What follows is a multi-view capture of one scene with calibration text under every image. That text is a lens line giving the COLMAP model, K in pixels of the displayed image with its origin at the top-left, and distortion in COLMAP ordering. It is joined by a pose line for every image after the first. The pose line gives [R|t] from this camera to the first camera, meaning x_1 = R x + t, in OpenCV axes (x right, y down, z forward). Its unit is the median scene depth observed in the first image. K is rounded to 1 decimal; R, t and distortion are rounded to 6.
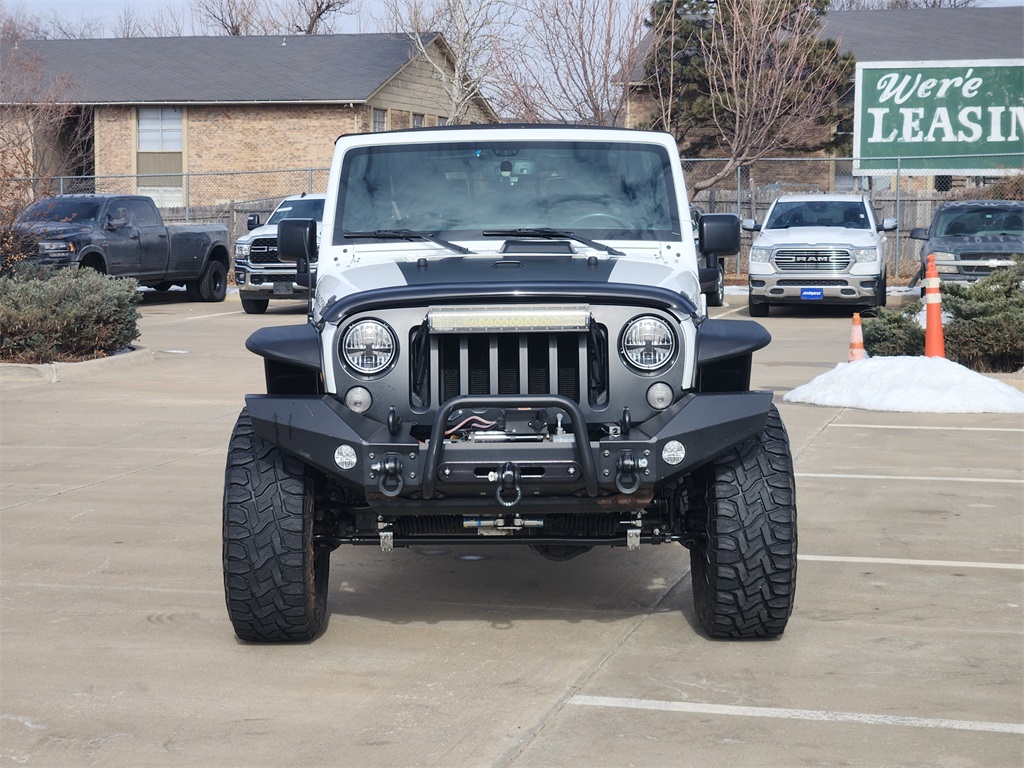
lens RADIAL K [[1896.0, 0, 512.0], [0, 1896.0, 384.0], [0, 0, 1]] dist [0.028506, 0.363863]
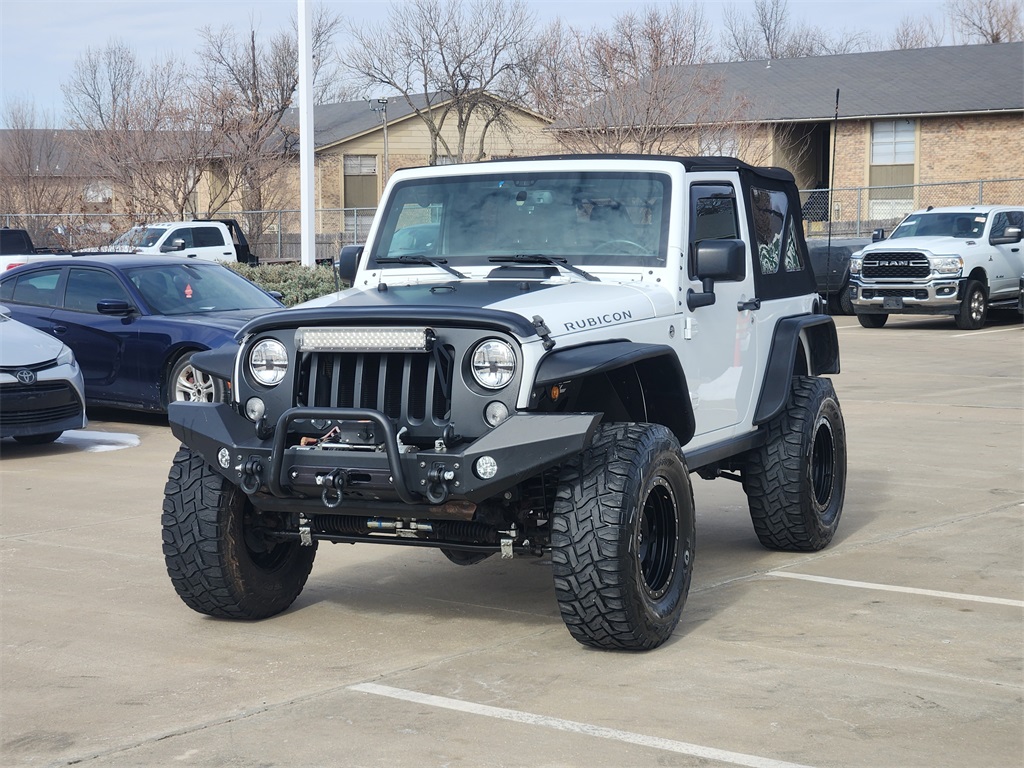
lens RADIAL K [[1896.0, 0, 512.0], [0, 1896.0, 384.0], [0, 0, 1]] dist [0.028506, 0.363863]
pose [[0.917430, 0.026242, -0.397032, 0.487829], [-0.028605, 0.999591, -0.000030, -0.010197], [0.396868, 0.011384, 0.917805, 0.019201]]
